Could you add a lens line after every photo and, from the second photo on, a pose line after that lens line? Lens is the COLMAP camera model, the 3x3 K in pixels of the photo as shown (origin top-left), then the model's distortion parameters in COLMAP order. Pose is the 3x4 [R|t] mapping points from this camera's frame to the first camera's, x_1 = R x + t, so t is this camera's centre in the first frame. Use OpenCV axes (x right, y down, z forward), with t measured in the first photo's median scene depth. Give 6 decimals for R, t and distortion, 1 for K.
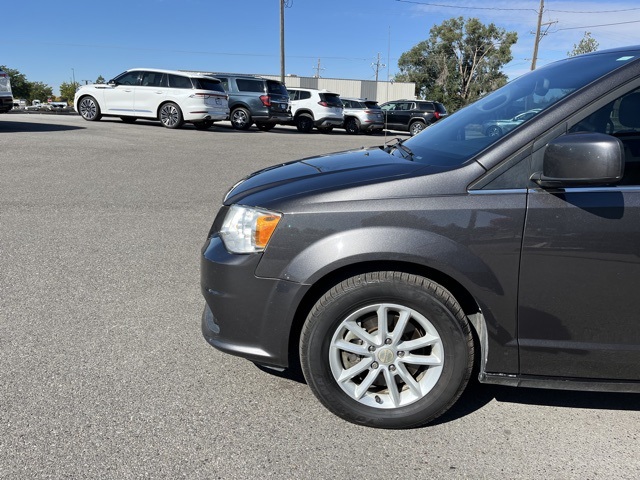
lens RADIAL K [[497.7, 0, 317.6], [0, 497.7, 229.7], [0, 0, 1]] dist [0.063362, -0.101858]
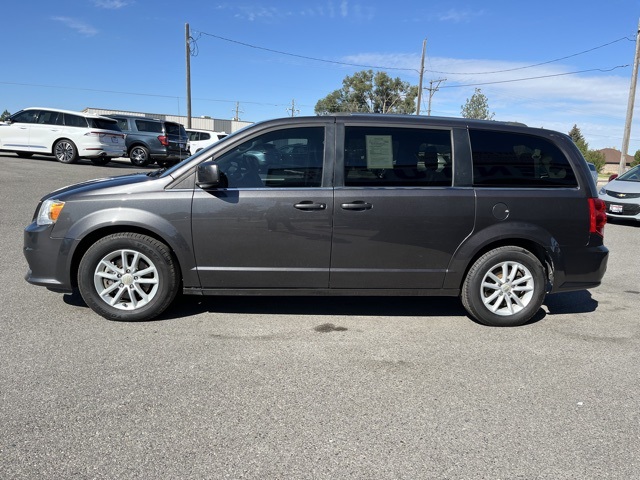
lens RADIAL K [[495.6, 0, 329.1], [0, 495.6, 226.8], [0, 0, 1]] dist [0.082242, -0.110882]
pose [[0.985142, -0.002806, 0.171722, 0.060861], [0.017429, 0.996338, -0.083708, 0.024905], [-0.170858, 0.085457, 0.981583, -0.105545]]
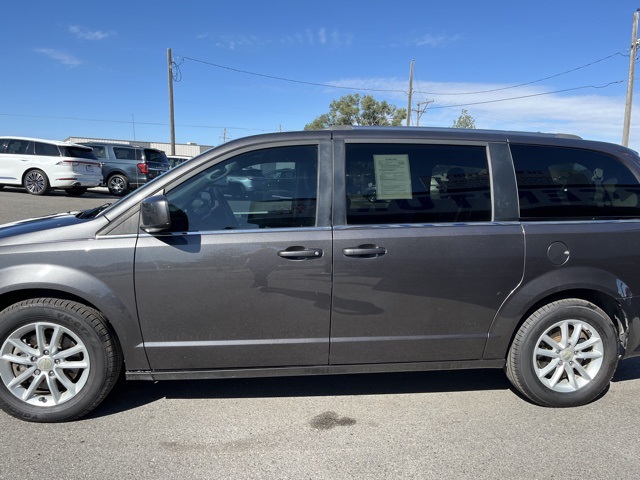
lens RADIAL K [[495.6, 0, 329.1], [0, 495.6, 226.8], [0, 0, 1]] dist [0.082242, -0.110882]
pose [[0.981254, -0.019211, 0.191759, 0.068319], [0.044666, 0.990596, -0.129320, 0.010999], [-0.187471, 0.135461, 0.972885, -0.051816]]
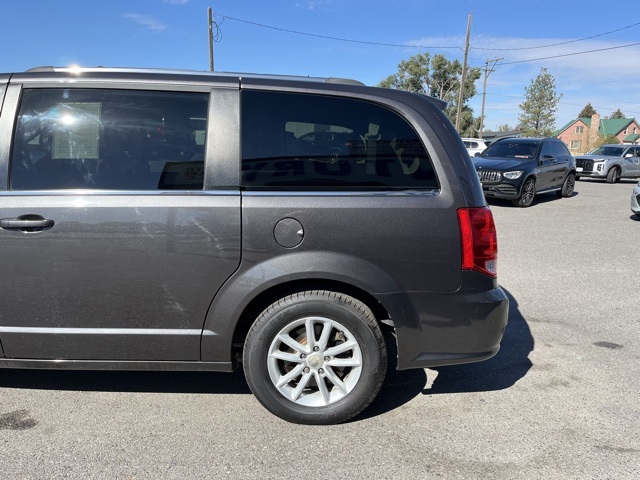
lens RADIAL K [[495.6, 0, 329.1], [0, 495.6, 226.8], [0, 0, 1]] dist [0.082242, -0.110882]
pose [[0.998749, -0.001786, 0.049980, 0.172239], [0.004911, 0.998035, -0.062467, 0.008129], [-0.049770, 0.062634, 0.996795, -0.032002]]
